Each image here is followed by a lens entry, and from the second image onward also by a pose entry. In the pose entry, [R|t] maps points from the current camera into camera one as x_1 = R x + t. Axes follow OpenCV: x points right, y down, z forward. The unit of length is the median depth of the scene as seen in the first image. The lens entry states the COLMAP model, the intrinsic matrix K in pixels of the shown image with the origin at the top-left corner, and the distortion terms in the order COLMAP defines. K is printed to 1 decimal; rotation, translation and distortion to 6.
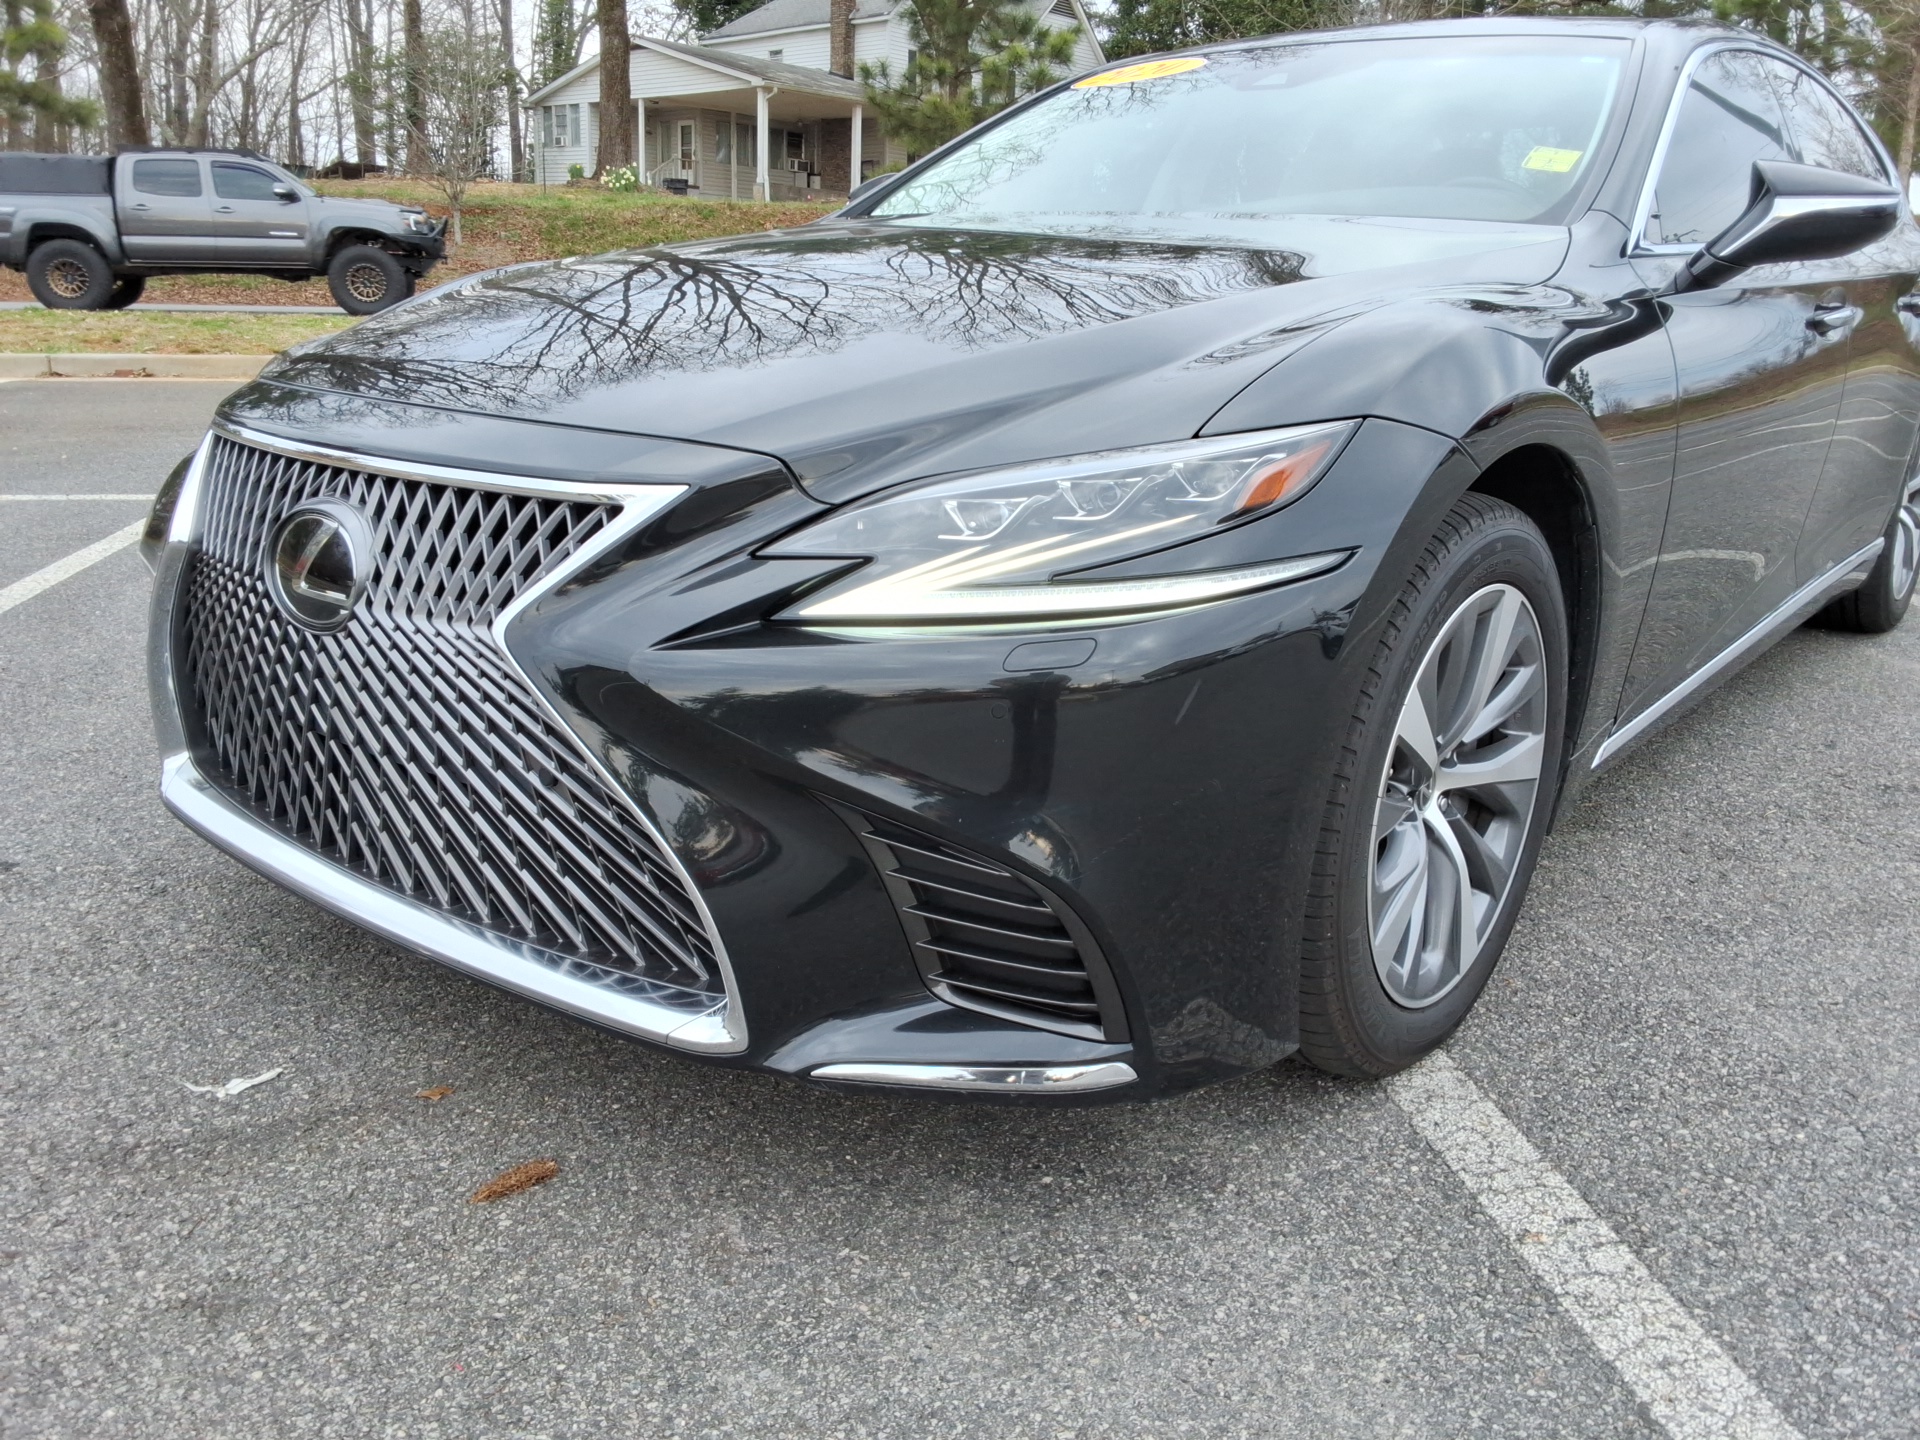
lens RADIAL K [[1571.7, 0, 981.5], [0, 1571.7, 669.3], [0, 0, 1]] dist [0.111799, -0.177379]
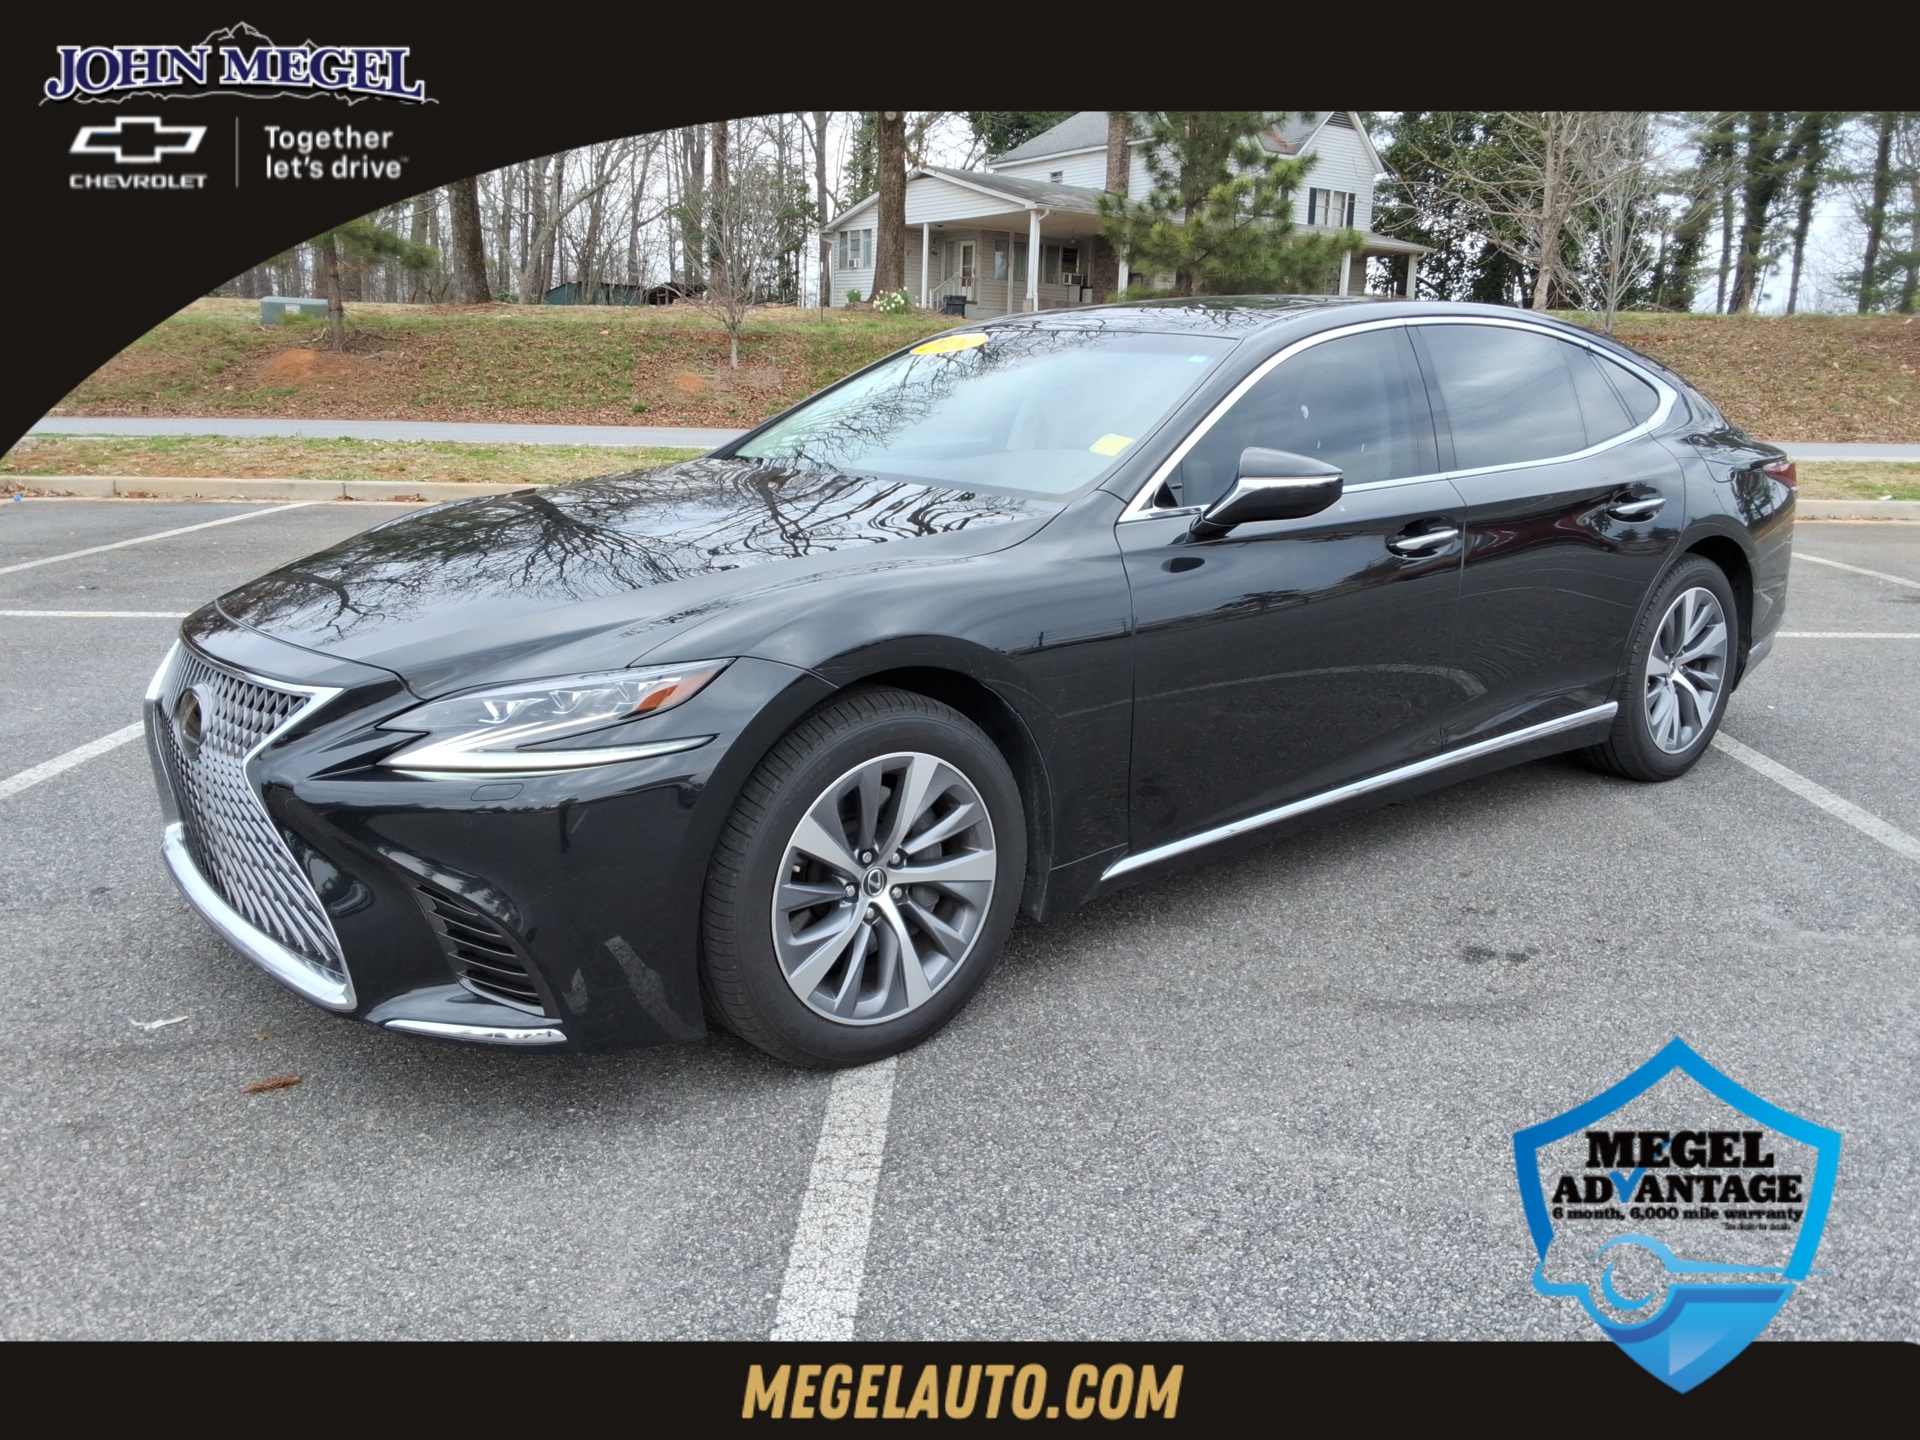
lens RADIAL K [[1539.3, 0, 968.2], [0, 1539.3, 689.4], [0, 0, 1]] dist [0.127109, -0.202371]
pose [[0.982614, 0.031315, -0.182999, 0.715250], [-0.039457, 0.998379, -0.041023, -0.060231], [0.181417, 0.047531, 0.982257, -0.520288]]
